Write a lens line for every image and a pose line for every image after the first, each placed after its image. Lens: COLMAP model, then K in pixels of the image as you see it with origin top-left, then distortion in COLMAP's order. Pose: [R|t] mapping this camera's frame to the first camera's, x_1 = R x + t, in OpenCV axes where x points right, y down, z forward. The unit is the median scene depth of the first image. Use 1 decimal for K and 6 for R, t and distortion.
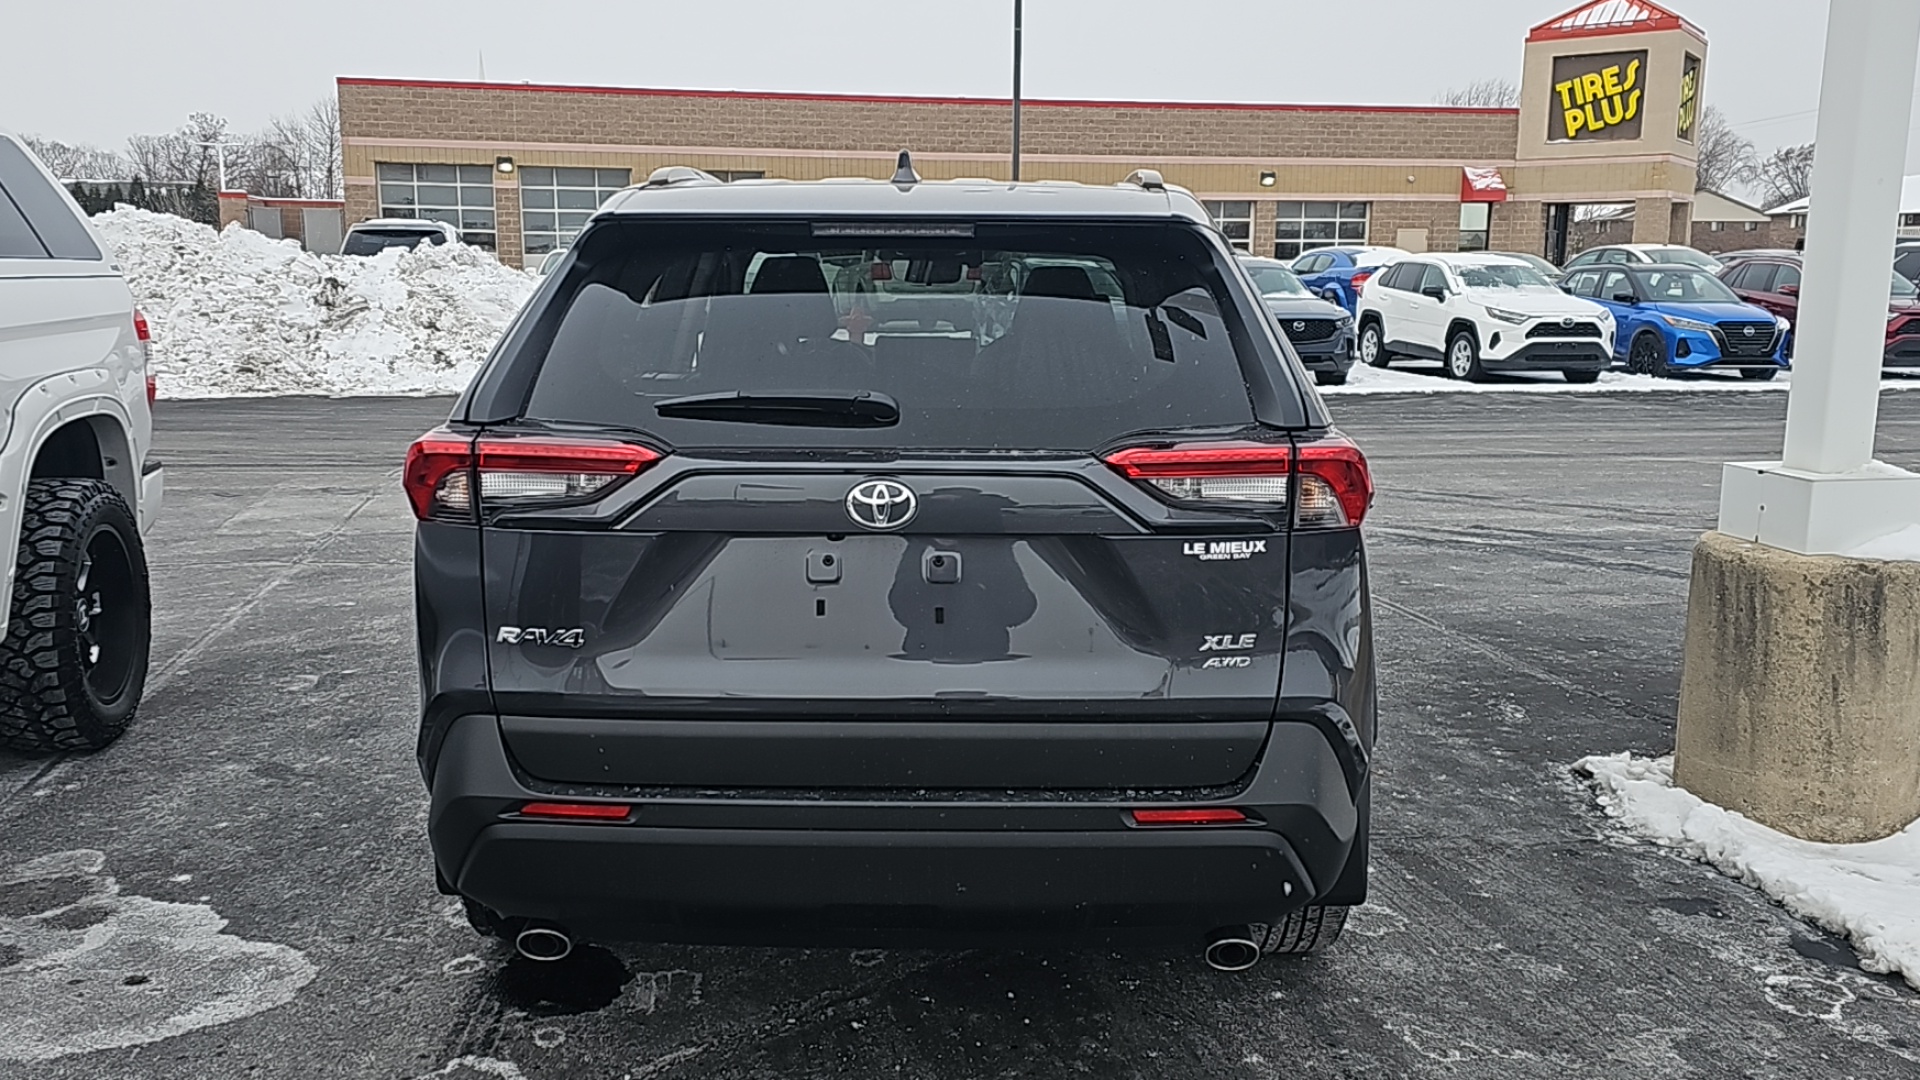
lens RADIAL K [[1581.2, 0, 963.9], [0, 1581.2, 521.4], [0, 0, 1]] dist [0.066620, -0.043023]
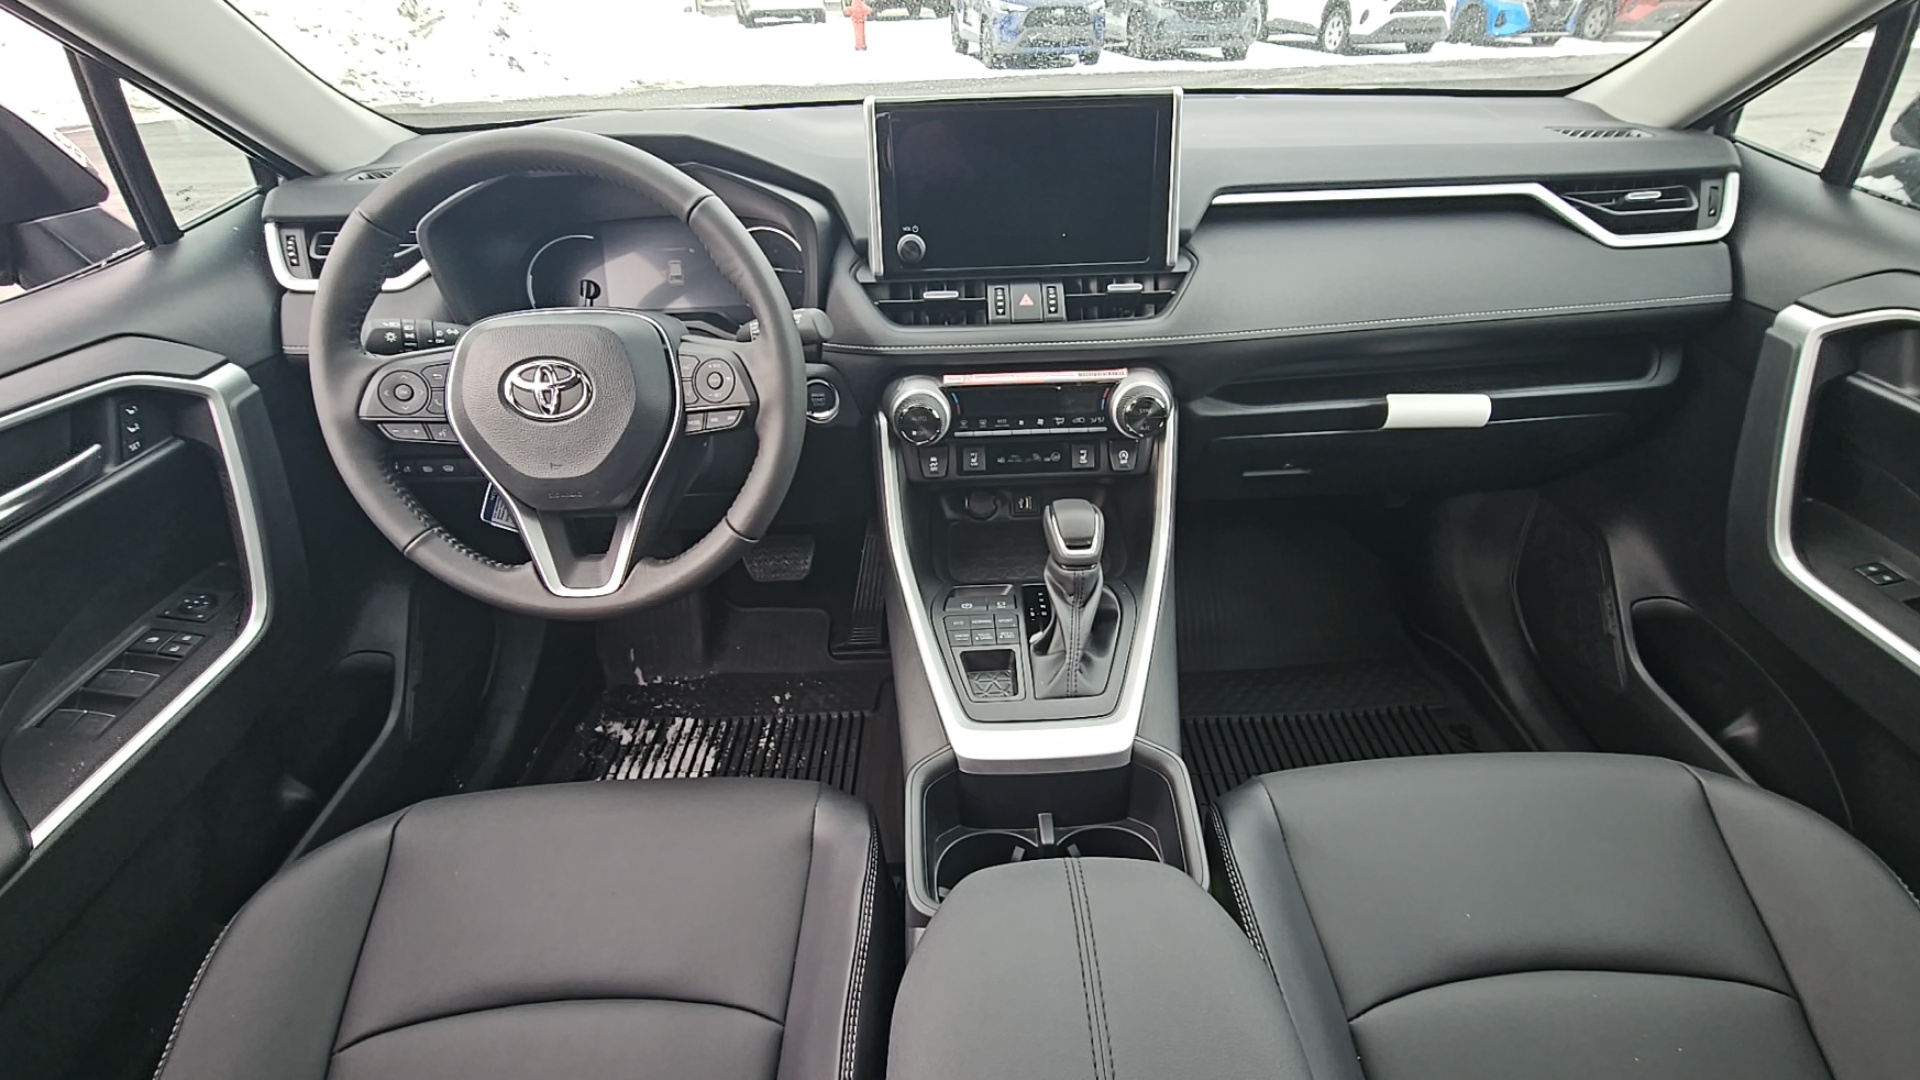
lens RADIAL K [[849.5, 0, 989.2], [0, 849.5, 552.7], [0, 0, 1]] dist [0.008877, -0.006649]
pose [[0.998194, -0.052217, 0.029686, -0.036251], [0.034595, 0.903810, 0.426534, -0.106572], [-0.049102, -0.424737, 0.903984, 0.853000]]
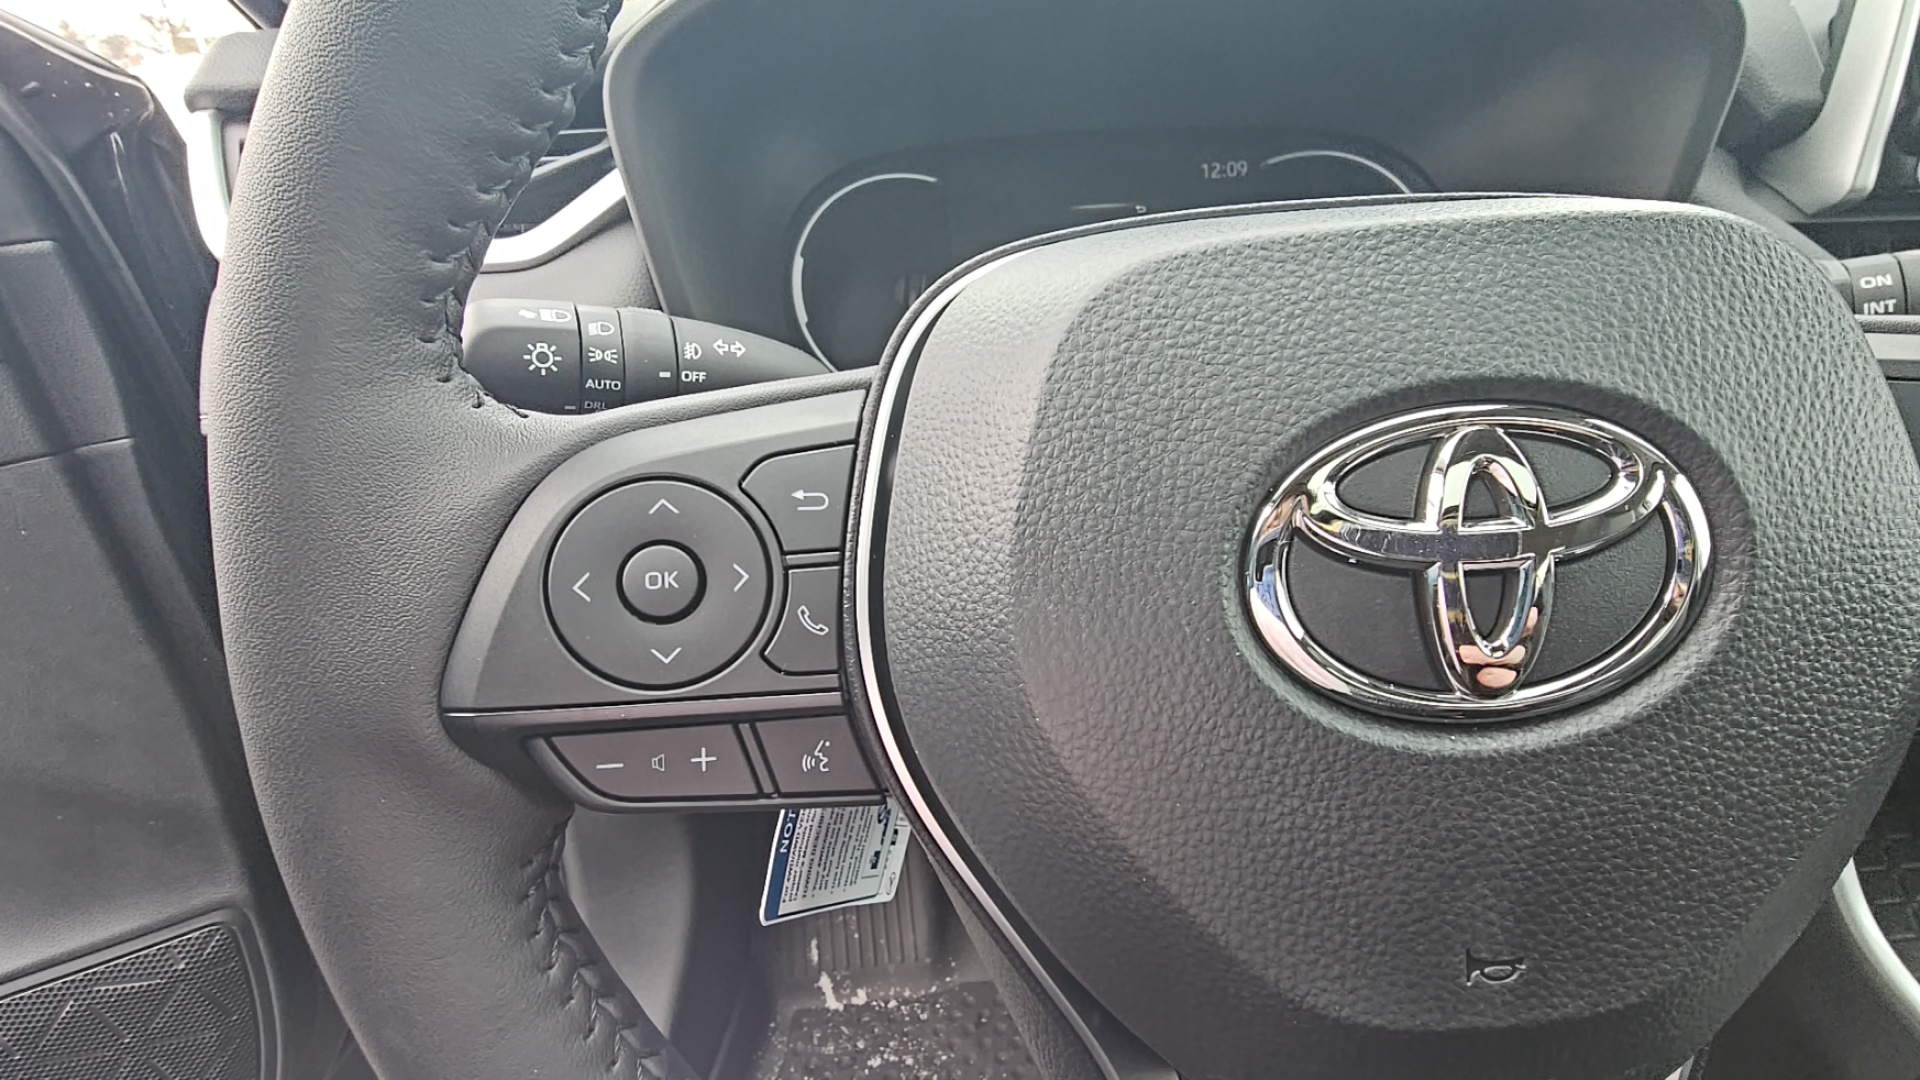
lens RADIAL K [[849.5, 0, 982.1], [0, 849.5, 550.2], [0, 0, 1]] dist [0.008877, -0.006649]
pose [[0.997497, -0.063424, 0.031266, -0.123027], [0.050147, 0.946229, 0.319587, -0.081759], [-0.049854, -0.317219, 0.947041, 0.976948]]
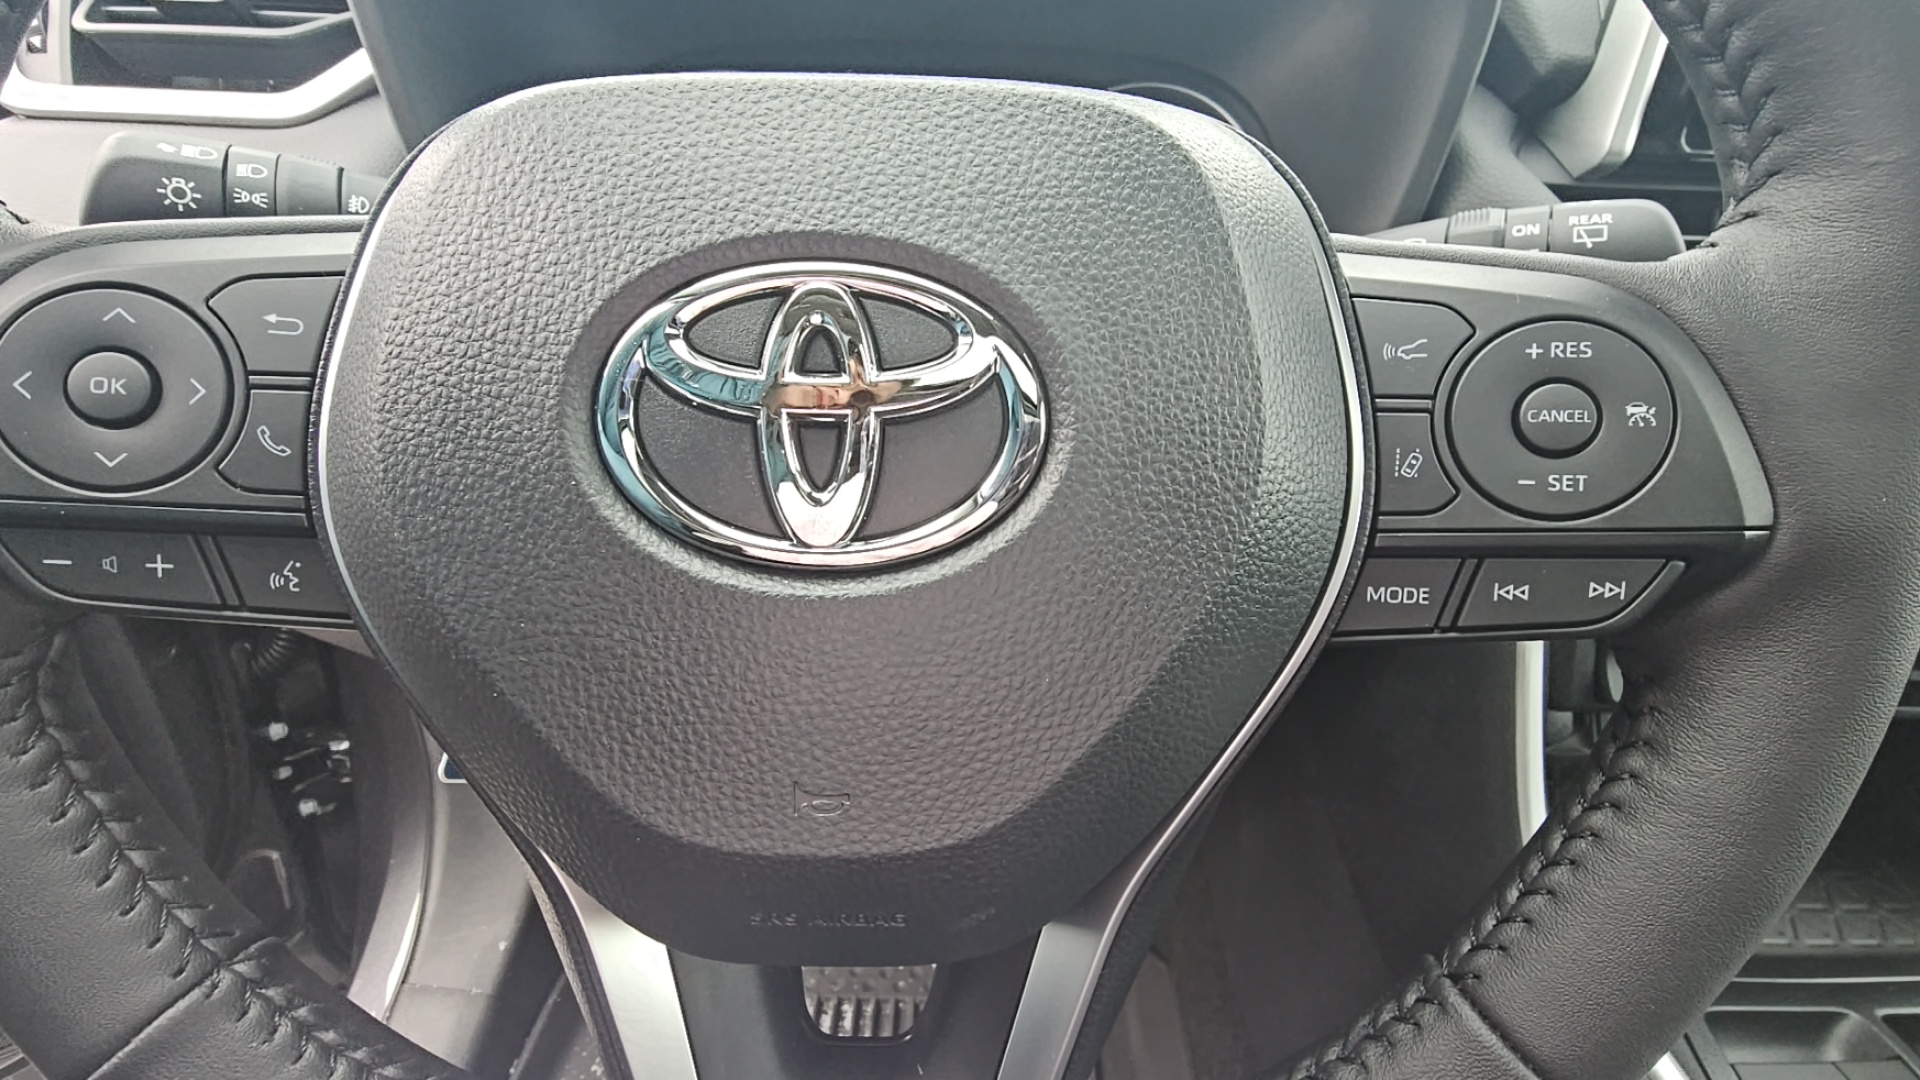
lens RADIAL K [[849.5, 0, 982.4], [0, 849.5, 550.2], [0, 0, 1]] dist [0.008877, -0.006649]
pose [[0.999293, 0.016580, 0.033758, -0.102020], [-0.027963, 0.927775, 0.372092, -0.078469], [-0.025150, -0.372773, 0.927582, 0.973793]]
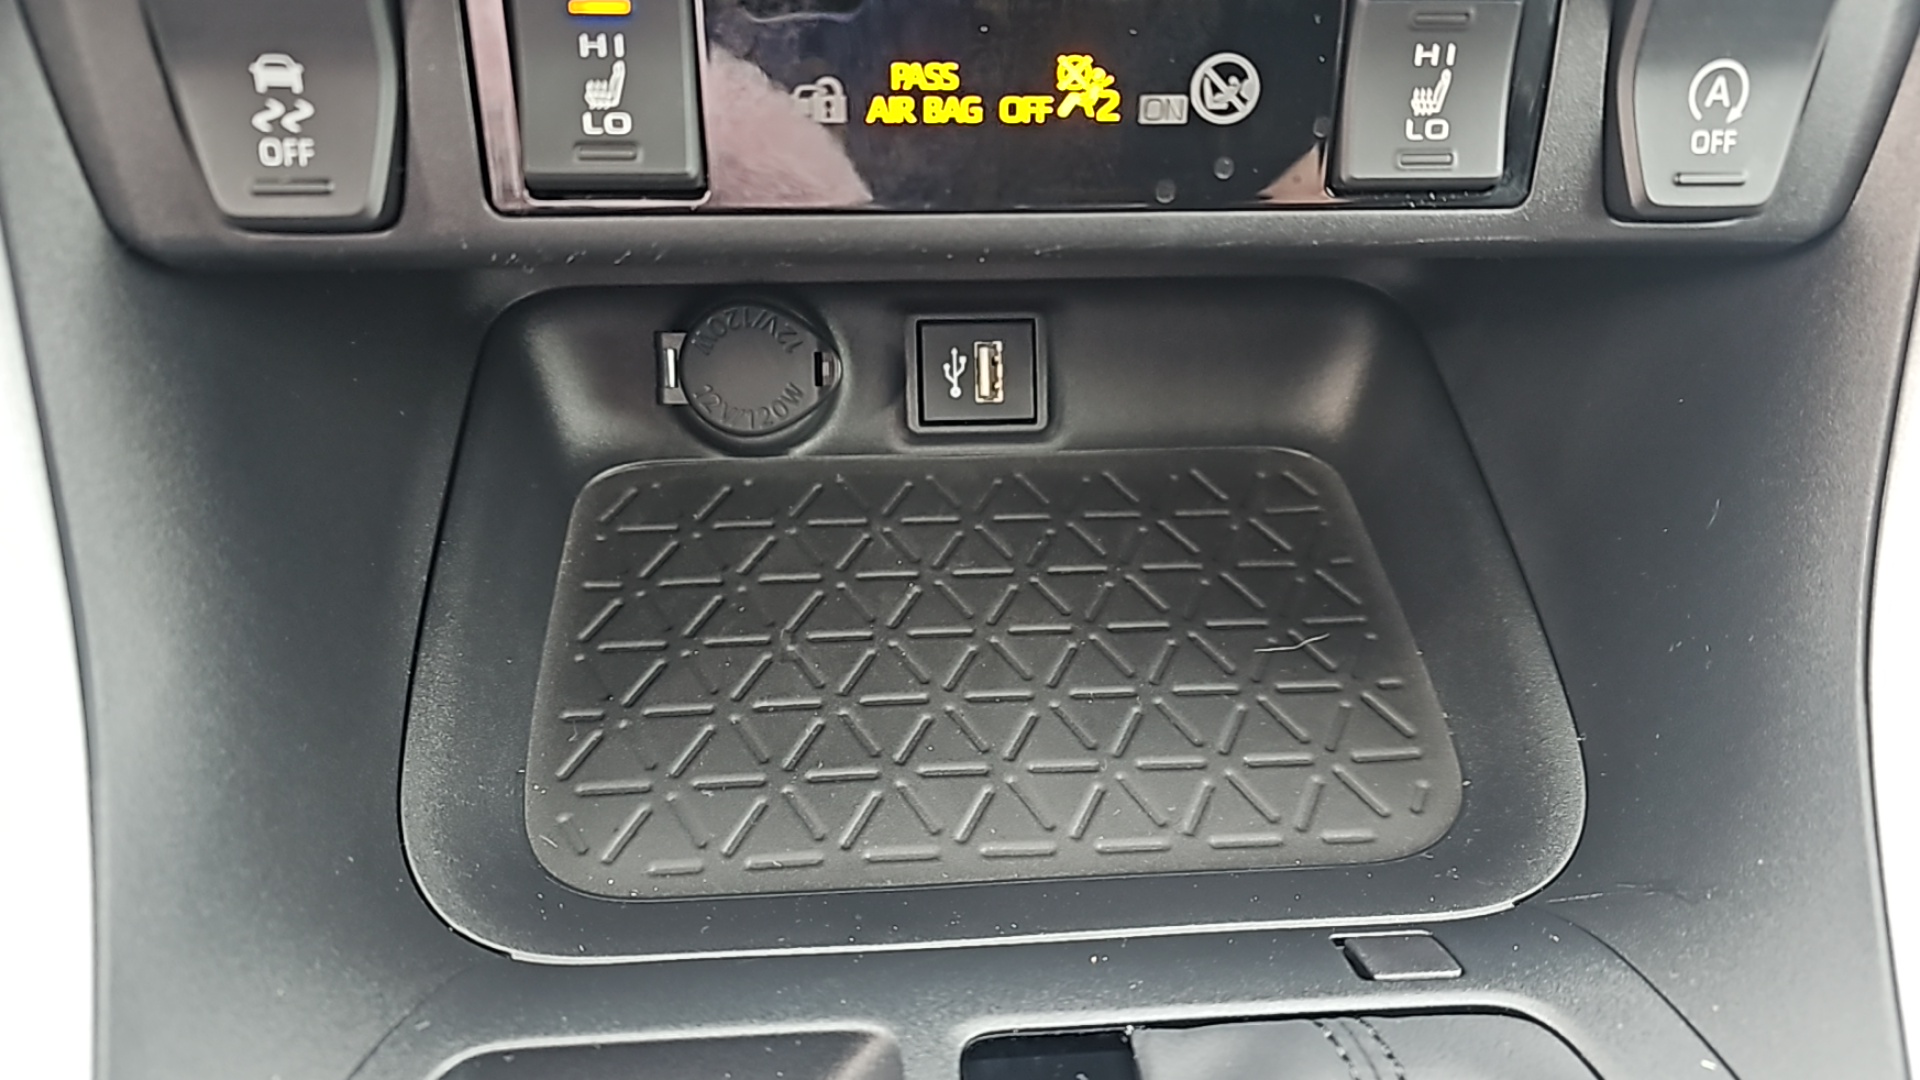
lens RADIAL K [[1370.1, 0, 972.5], [0, 1370.1, 525.7], [0, 0, 1]] dist [0.063216, -0.040553]
pose [[0.995495, -0.042779, 0.084612, -0.026080], [-0.008251, 0.849946, 0.526804, -0.053758], [-0.094452, -0.525129, 0.845765, 0.995477]]
